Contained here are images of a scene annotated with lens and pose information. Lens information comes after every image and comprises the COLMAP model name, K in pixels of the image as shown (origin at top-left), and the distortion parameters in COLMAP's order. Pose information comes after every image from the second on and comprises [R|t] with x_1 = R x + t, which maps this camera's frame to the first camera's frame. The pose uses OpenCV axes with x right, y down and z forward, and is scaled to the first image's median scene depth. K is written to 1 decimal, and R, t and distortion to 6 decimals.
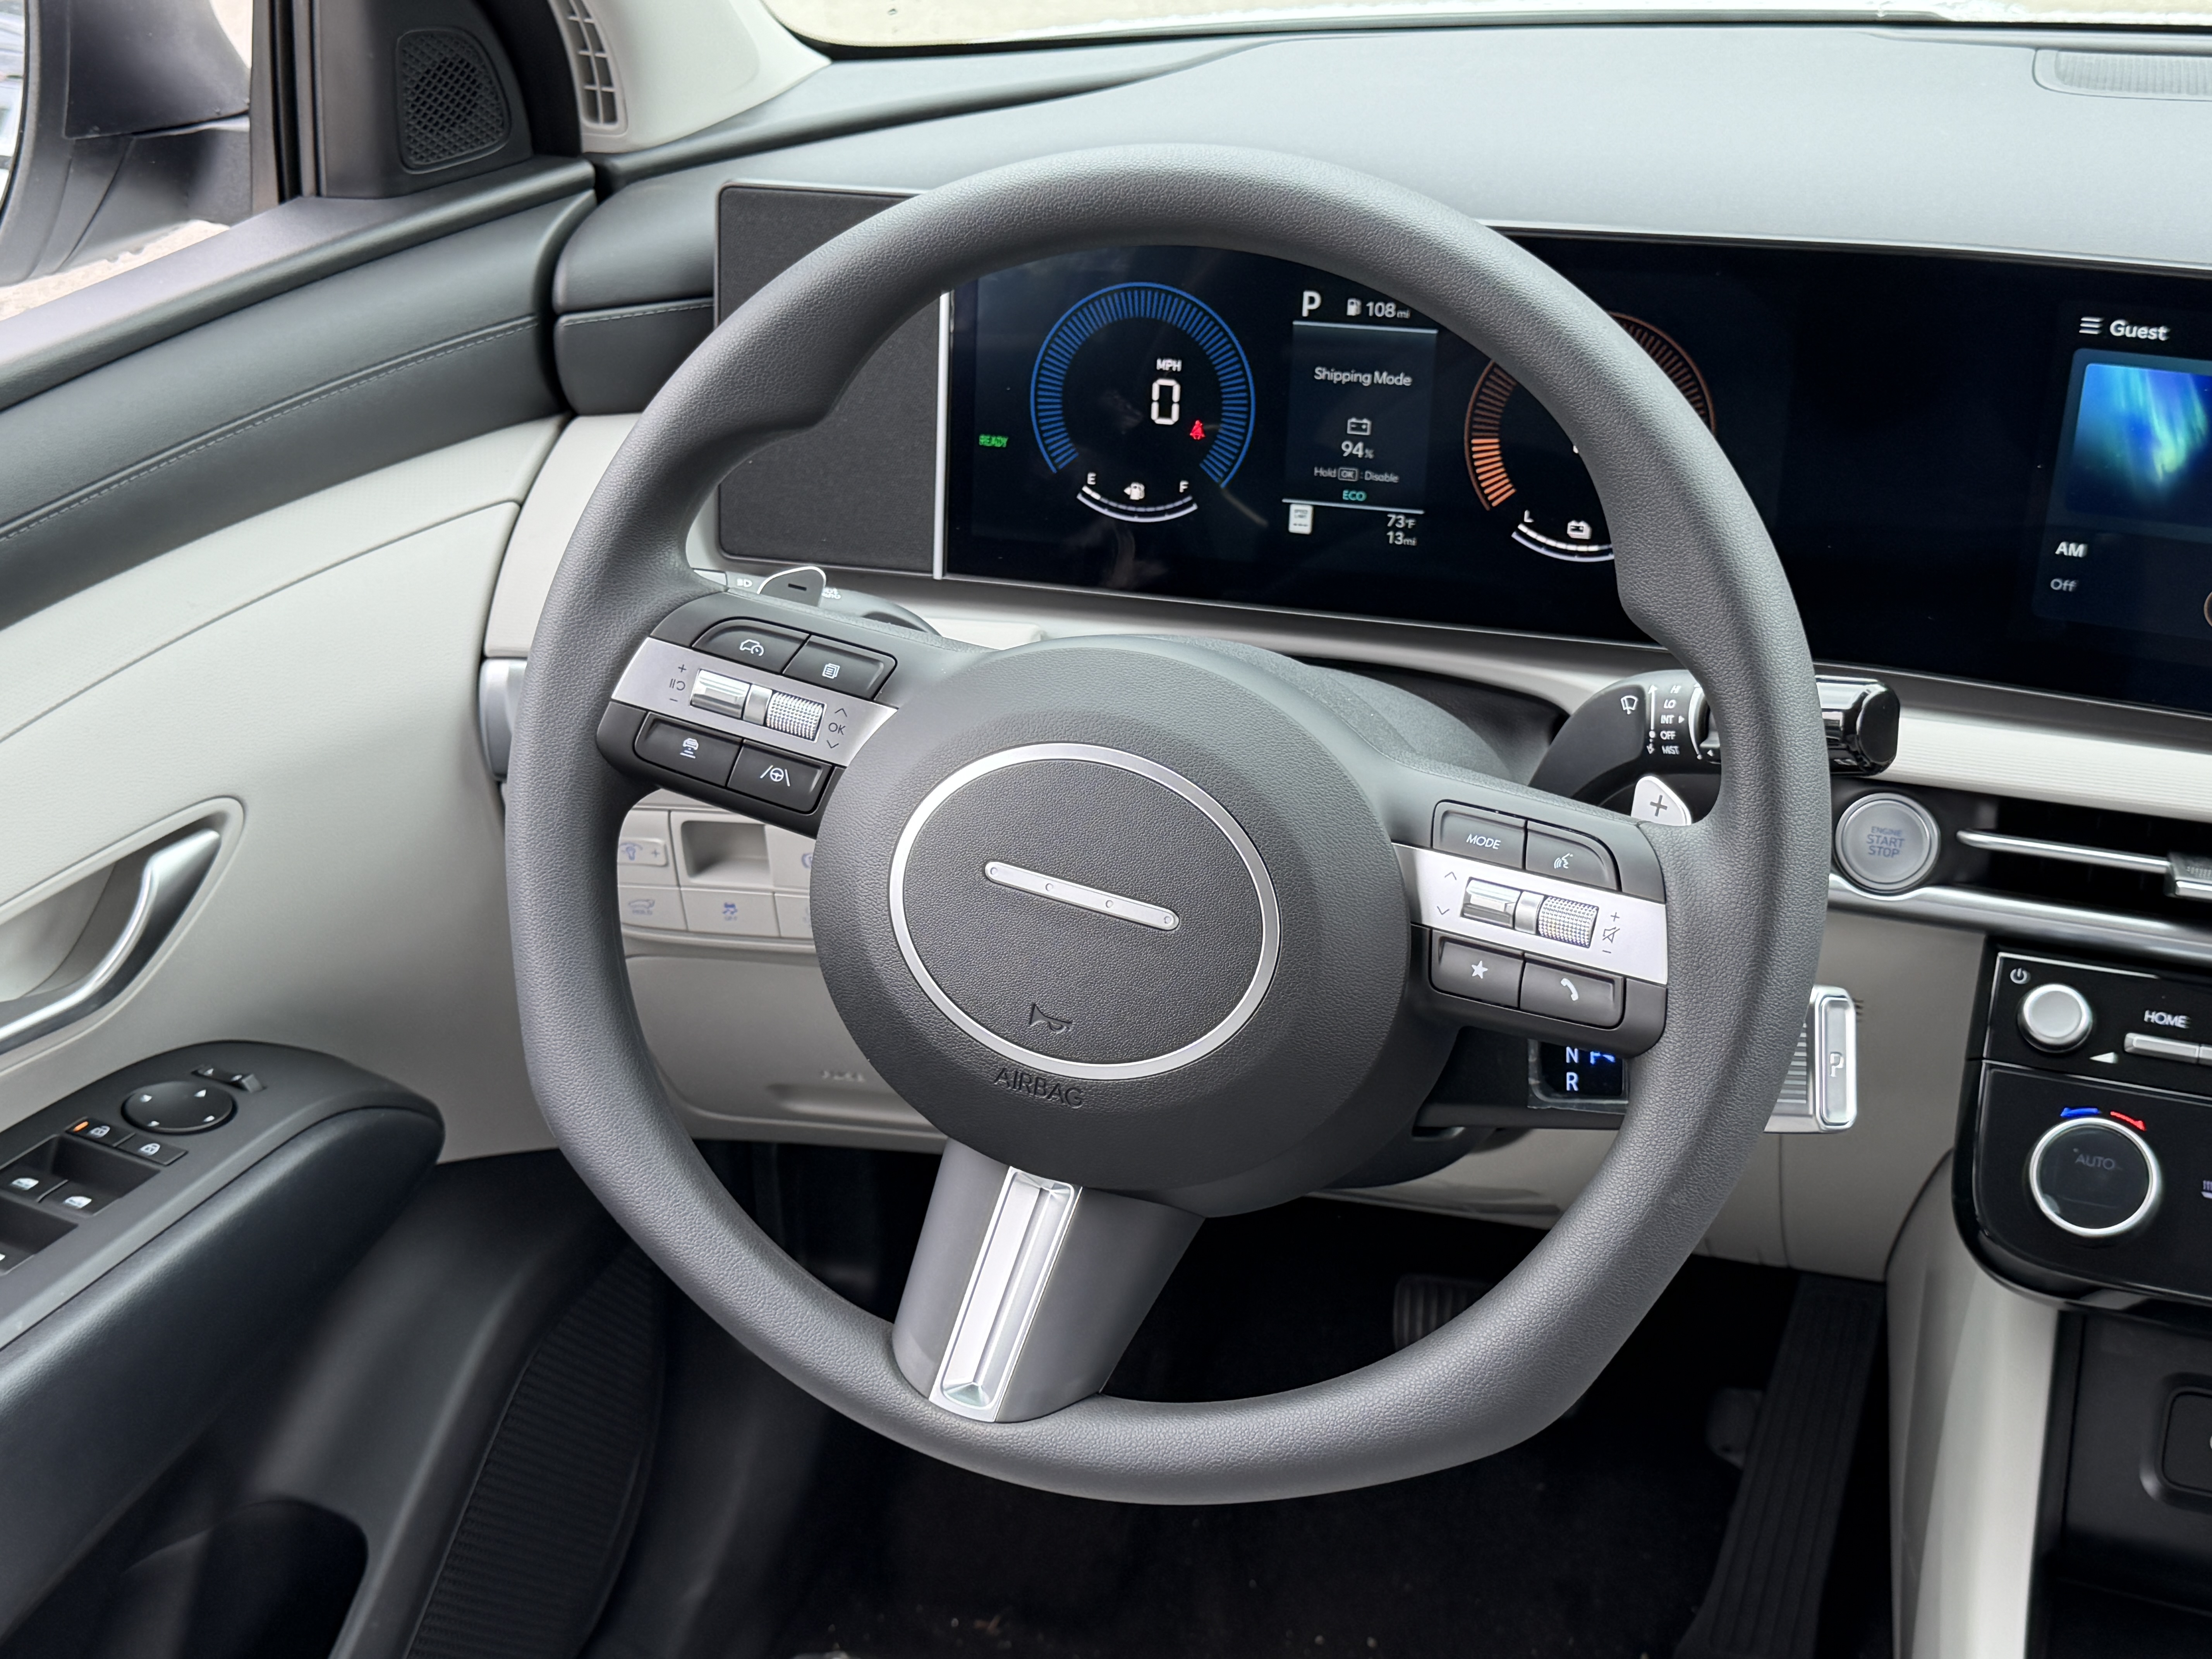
lens RADIAL K [[2842.8, 0, 1077.9], [0, 2842.8, 855.9], [0, 0, 1]] dist [0.073264, 0.000000]
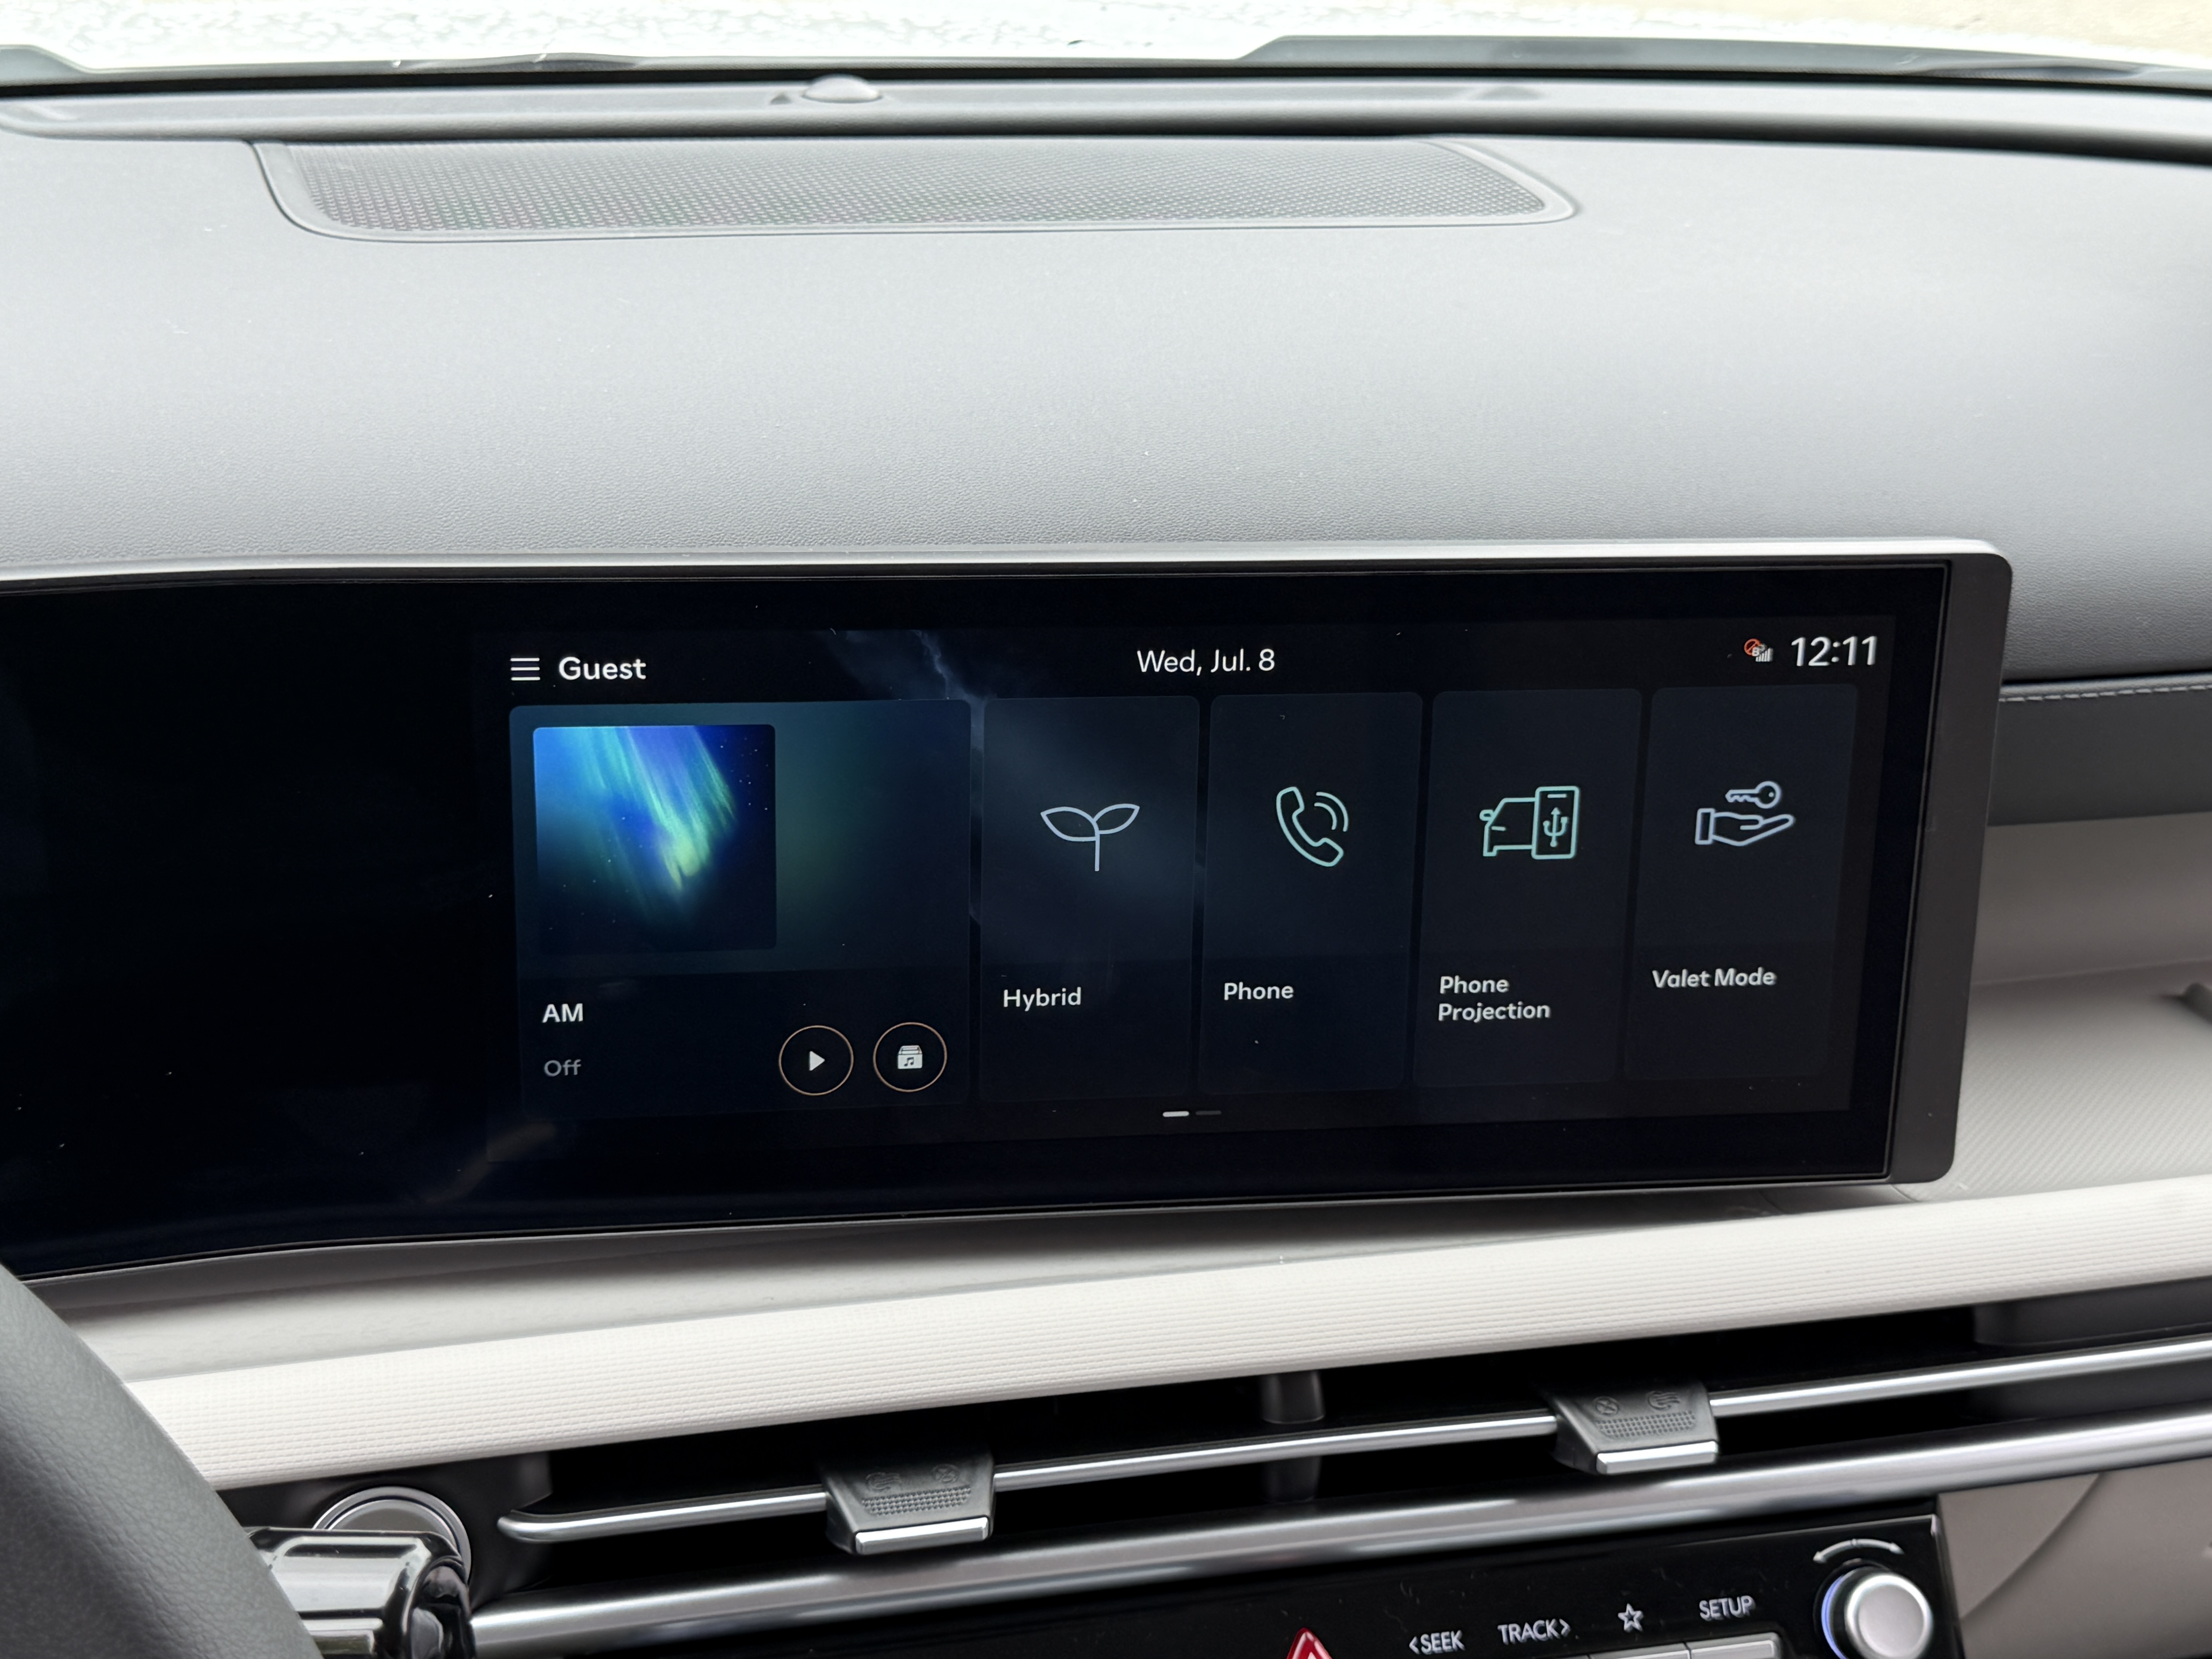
lens RADIAL K [[2924.4, 0, 1100.8], [0, 2924.4, 827.9], [0, 0, 1]] dist [0.120359, 0.000000]
pose [[0.799695, -0.203856, 0.564740, 0.081457], [0.193098, 0.977947, 0.079579, -0.162746], [-0.568508, 0.045411, 0.821423, 0.381463]]
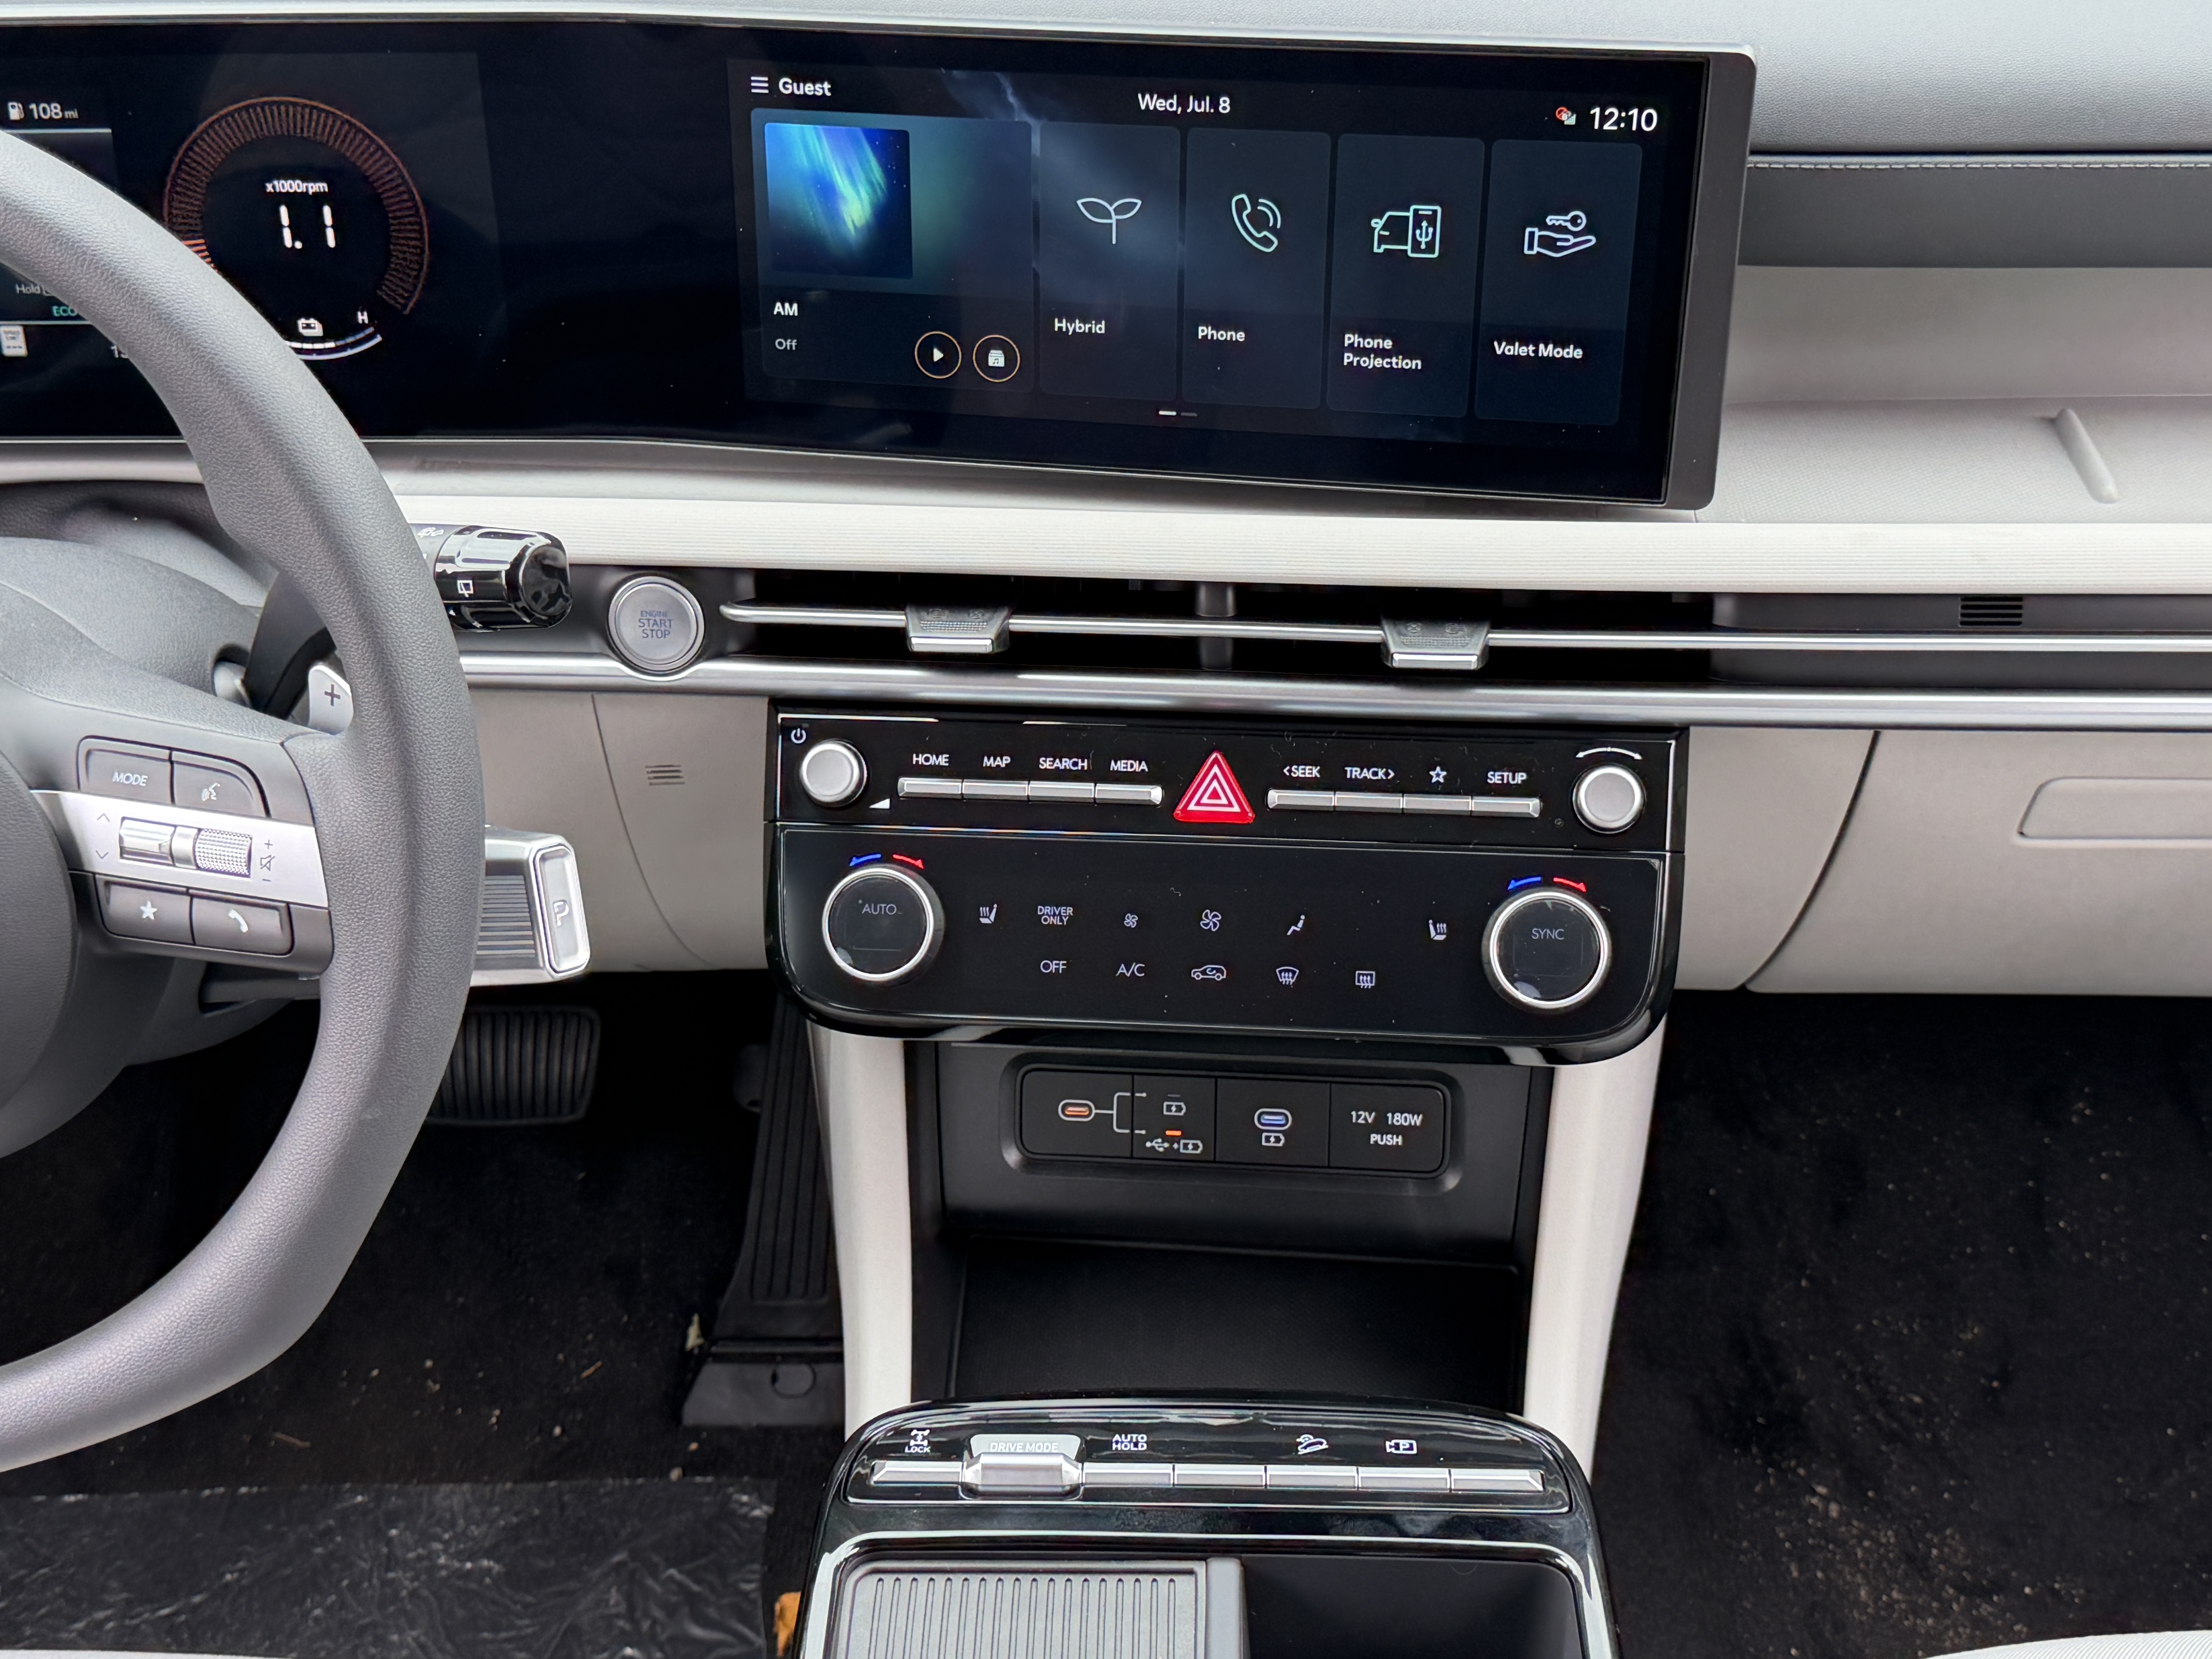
lens RADIAL K [[2924.4, 0, 1074.3], [0, 2924.4, 815.3], [0, 0, 1]] dist [0.120359, 0.000000]
pose [[0.956239, -0.174563, 0.234806, 0.158586], [0.134246, 0.974829, 0.178010, -0.096581], [-0.259970, -0.138698, 0.955604, -0.032748]]
